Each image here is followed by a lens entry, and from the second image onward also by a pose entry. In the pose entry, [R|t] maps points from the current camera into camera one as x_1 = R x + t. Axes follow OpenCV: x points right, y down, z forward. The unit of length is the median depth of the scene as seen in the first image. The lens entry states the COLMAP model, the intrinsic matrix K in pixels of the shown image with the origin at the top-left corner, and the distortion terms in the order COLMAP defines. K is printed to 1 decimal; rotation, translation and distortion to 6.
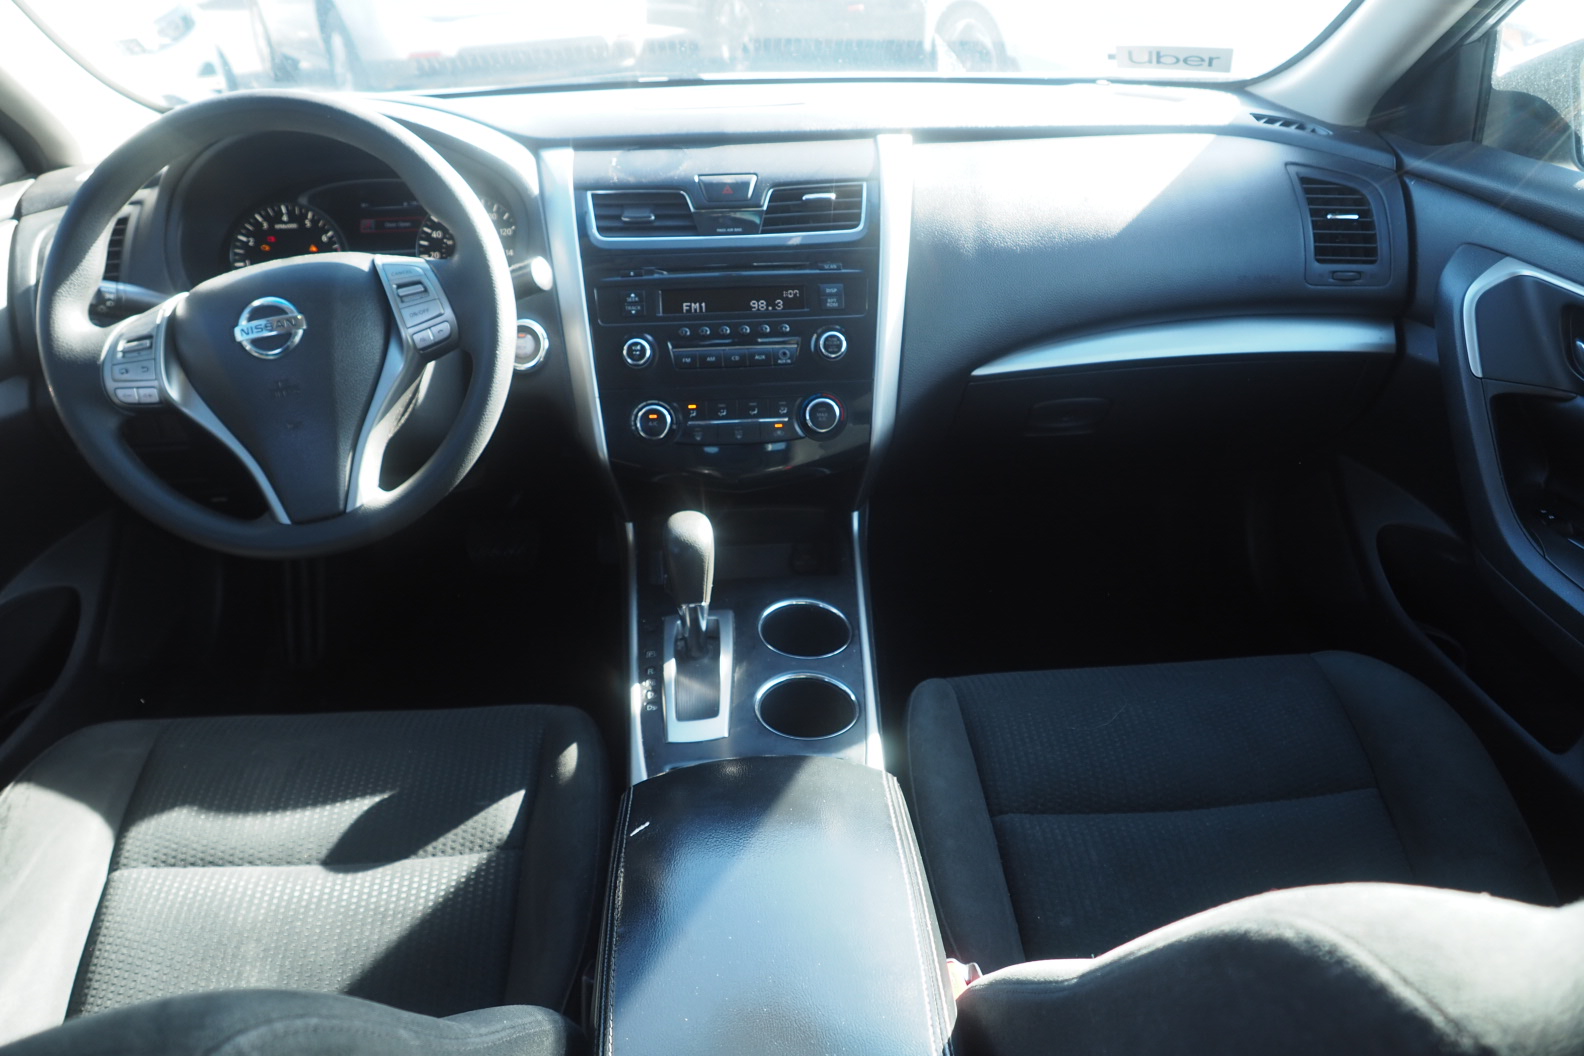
lens RADIAL K [[1109.7, 0, 789.3], [0, 1109.7, 528.1], [0, 0, 1]] dist [-0.033437, 0.003763]
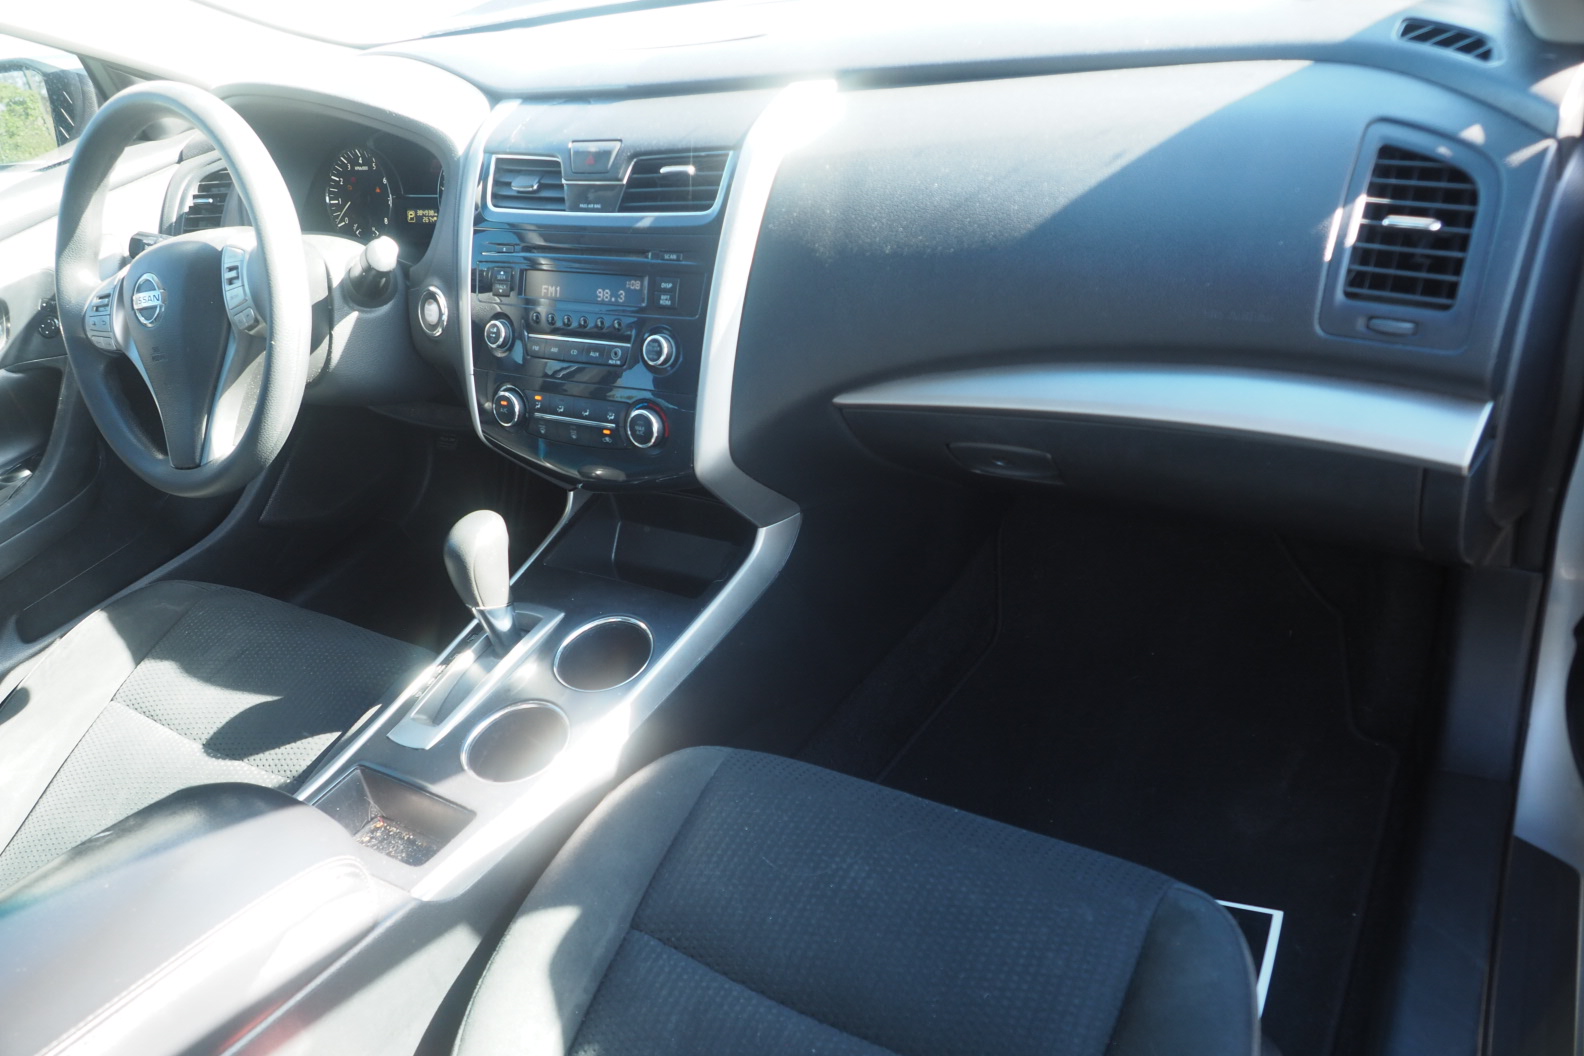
lens RADIAL K [[1109.7, 0, 798.4], [0, 1109.7, 522.4], [0, 0, 1]] dist [-0.033437, 0.003763]
pose [[0.821466, 0.207102, -0.531321, 0.611460], [-0.123807, 0.974269, 0.188341, -0.208917], [0.556655, -0.088935, 0.825969, 0.332168]]
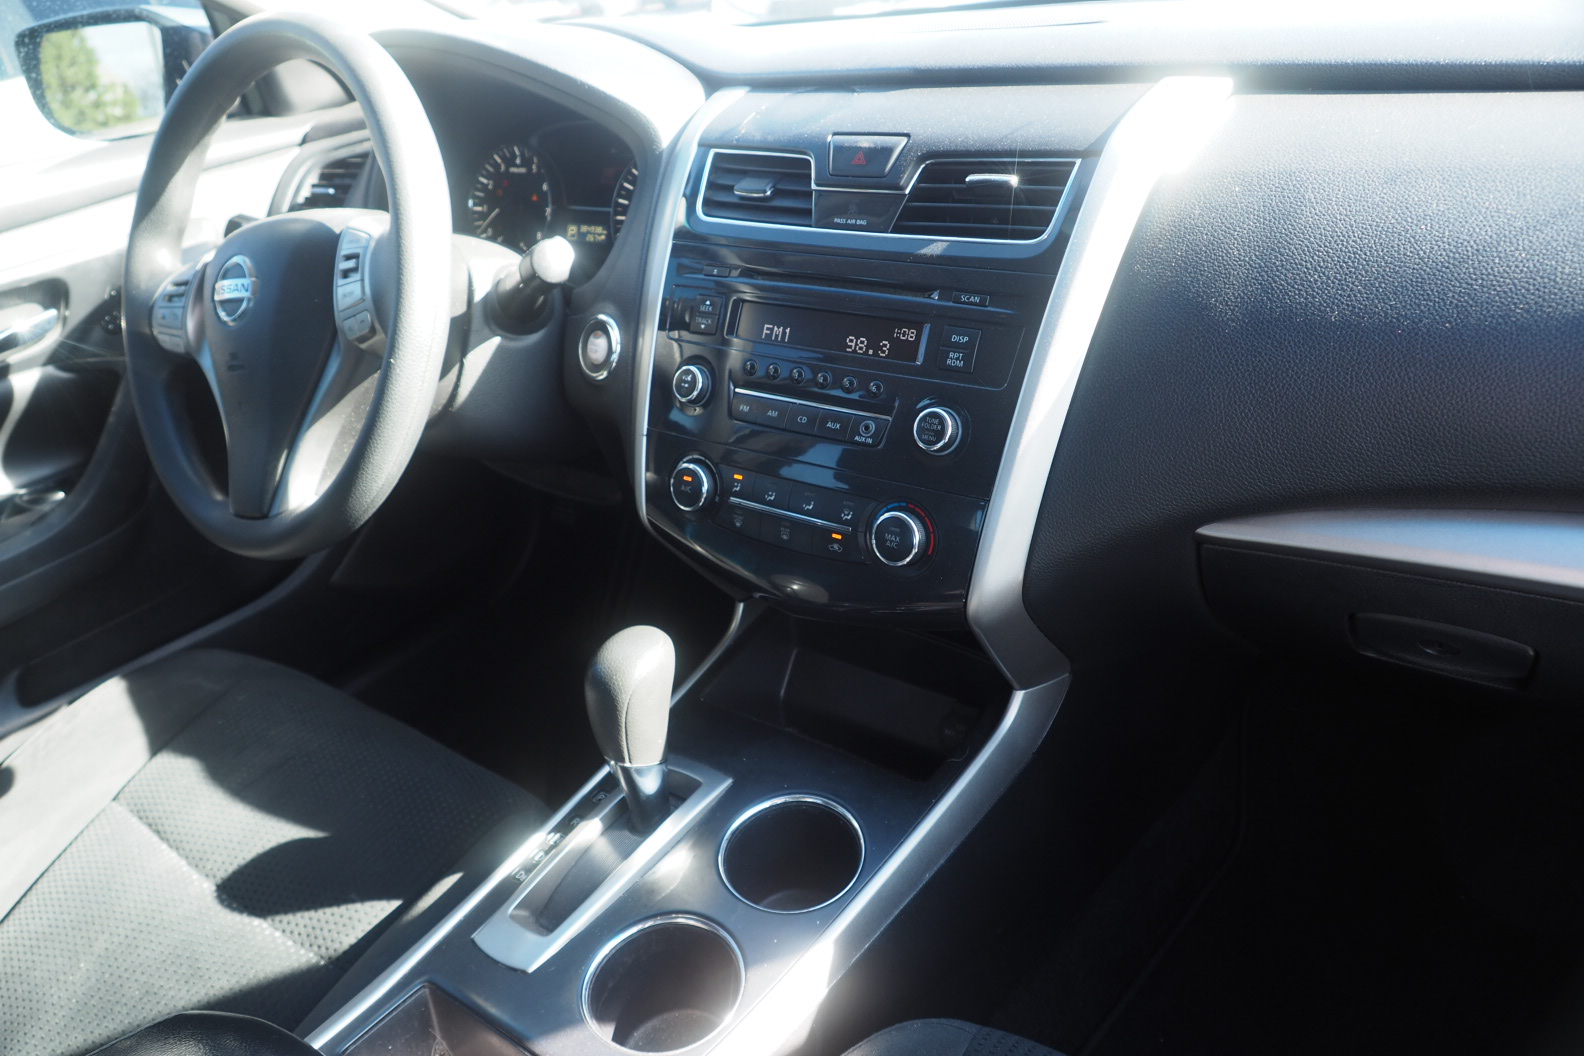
lens RADIAL K [[1109.7, 0, 794.8], [0, 1109.7, 522.0], [0, 0, 1]] dist [-0.033437, 0.003763]
pose [[0.766197, 0.250039, -0.591965, 0.344785], [-0.226135, 0.967184, 0.115835, -0.167617], [0.601503, 0.045111, 0.797596, 0.475652]]
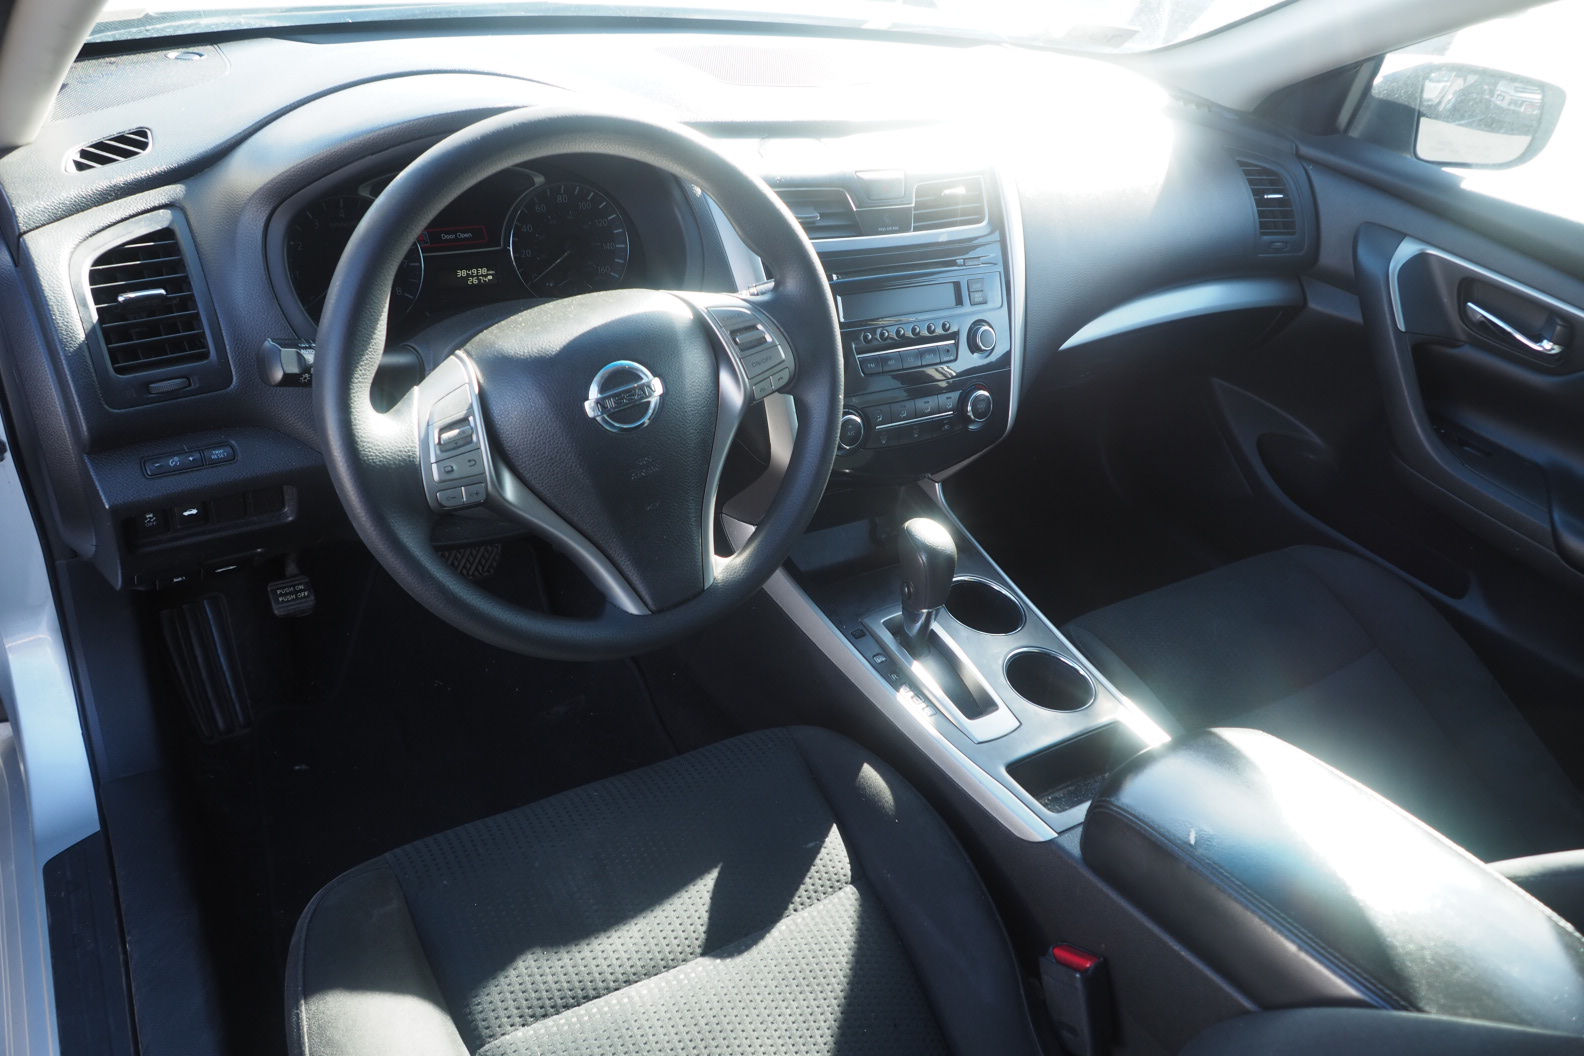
lens RADIAL K [[1109.7, 0, 799.7], [0, 1109.7, 527.4], [0, 0, 1]] dist [-0.033437, 0.003763]
pose [[0.875930, -0.154438, 0.457051, -0.620130], [0.093986, 0.983852, 0.152322, -0.164012], [-0.473194, -0.090467, 0.876301, 0.141260]]
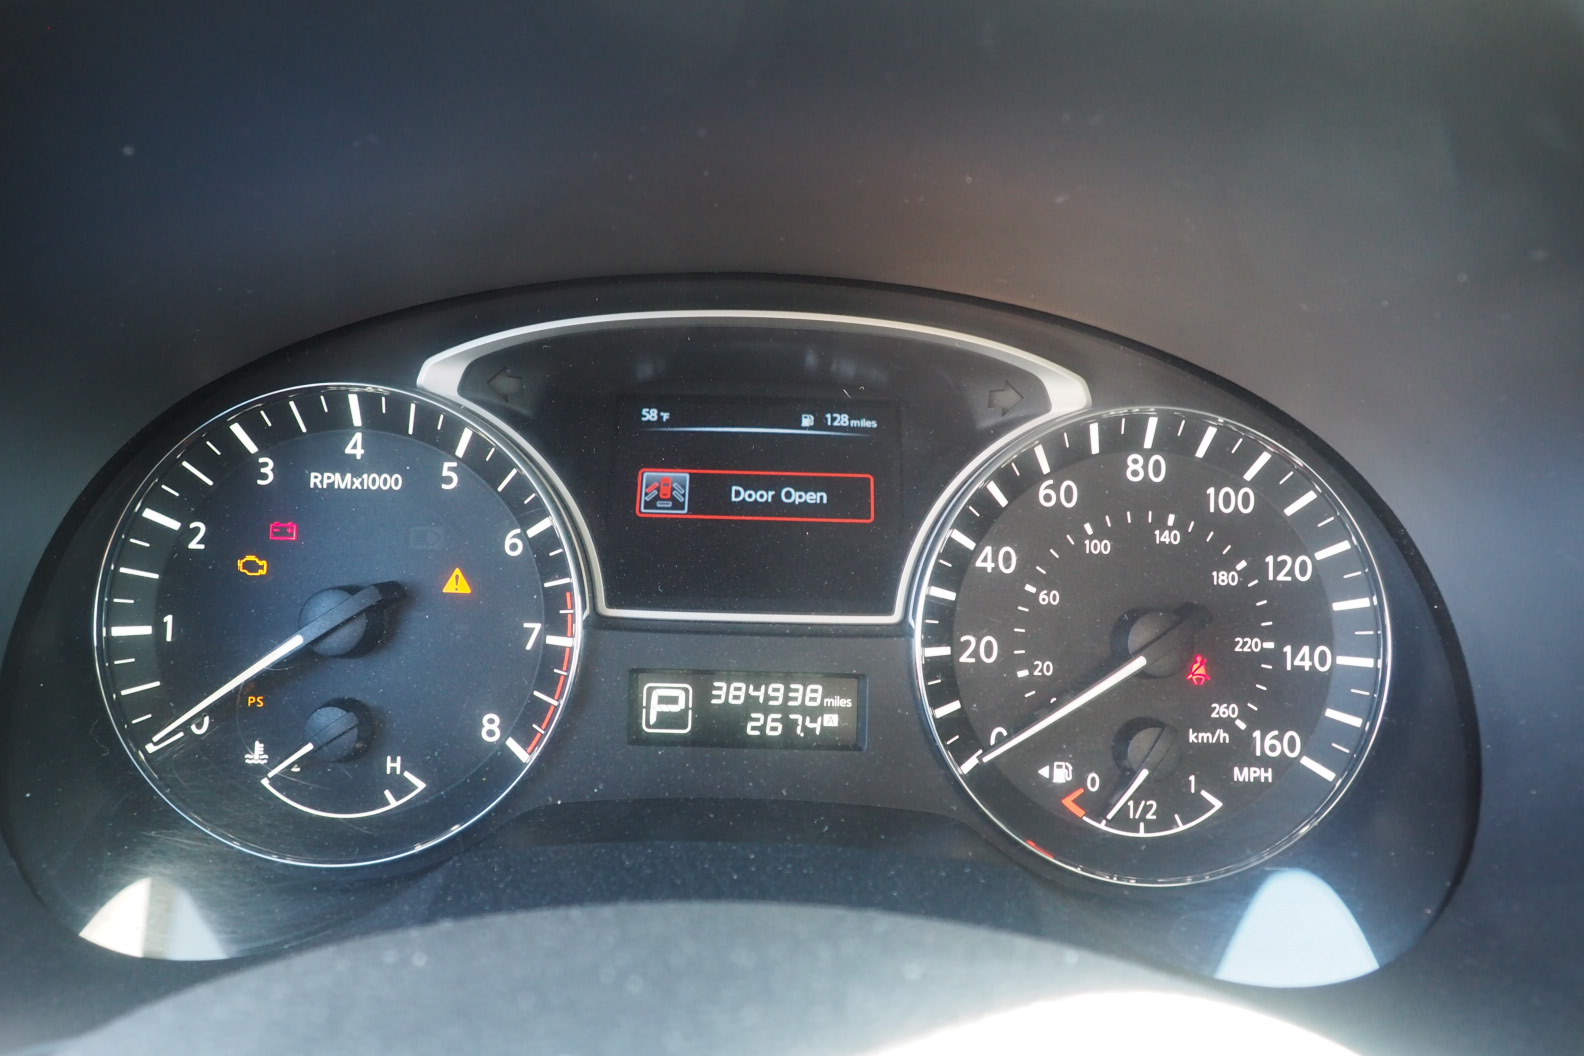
lens RADIAL K [[1172.2, 0, 787.3], [0, 1172.2, 535.9], [0, 0, 1]] dist [-0.028142, 0.010213]
pose [[0.996762, 0.065270, -0.046955, -0.388349], [-0.073184, 0.978343, -0.193620, -0.243352], [0.033300, 0.196430, 0.979952, 0.836508]]
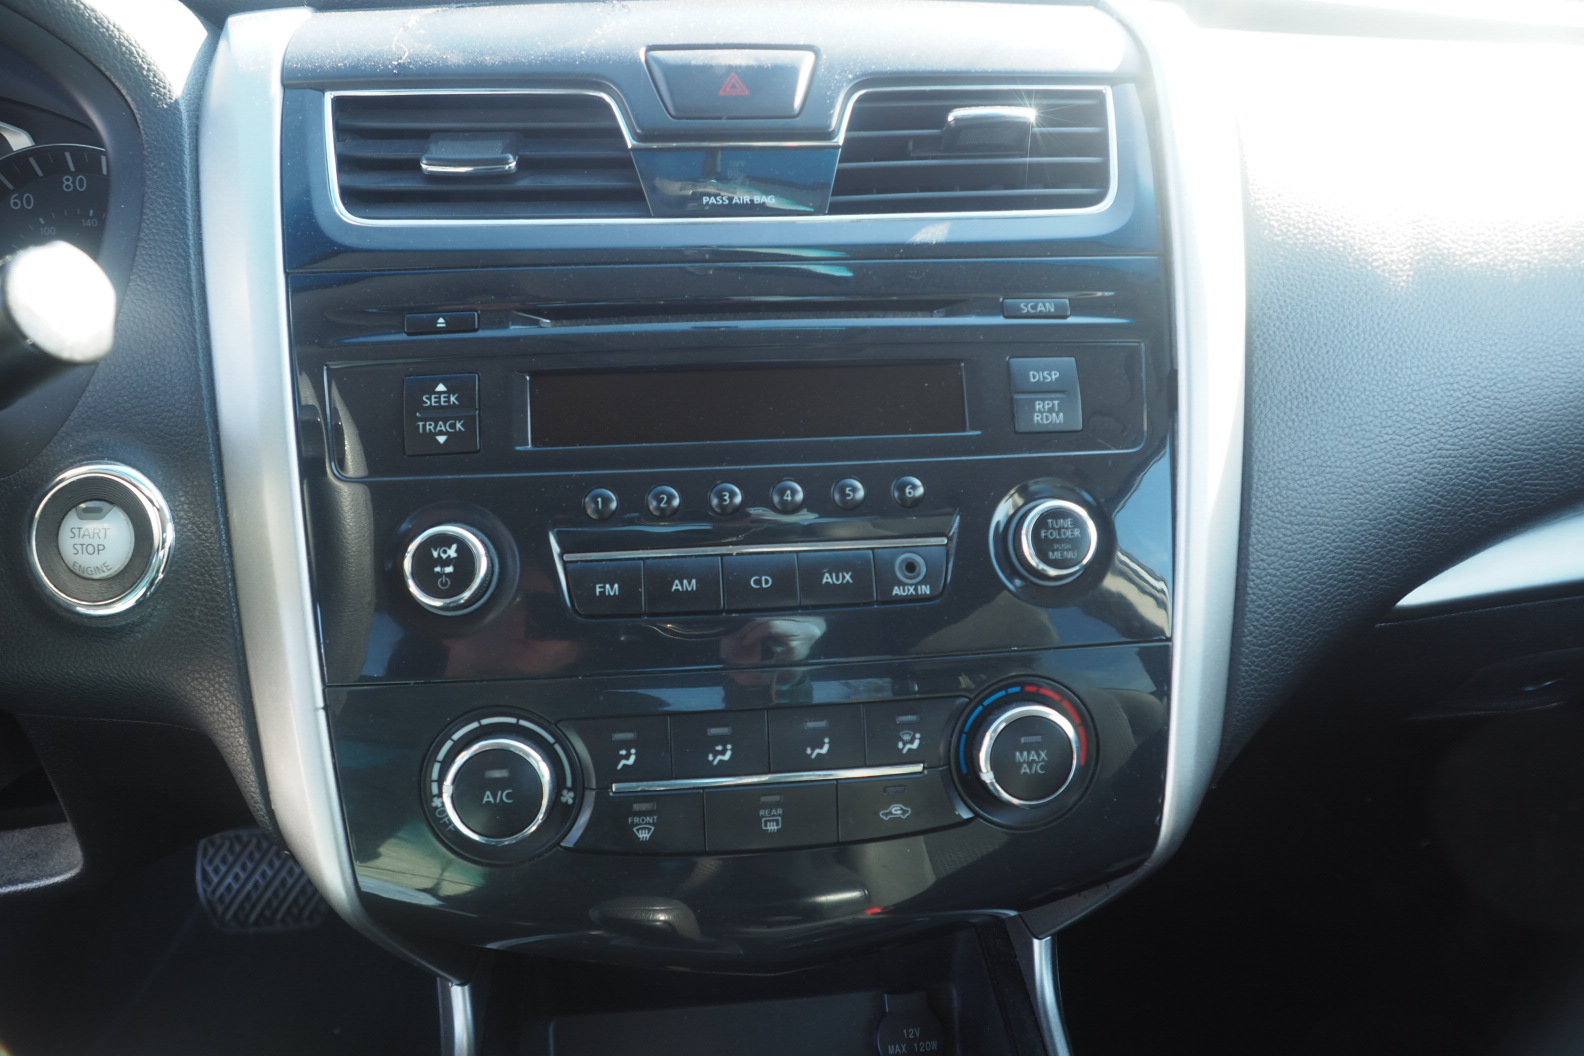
lens RADIAL K [[1109.7, 0, 790.4], [0, 1109.7, 522.4], [0, 0, 1]] dist [-0.033437, 0.003763]
pose [[0.998843, -0.002496, 0.048028, -0.054764], [0.007631, 0.994226, -0.107033, -0.134419], [-0.047483, 0.107276, 0.993095, 0.671849]]
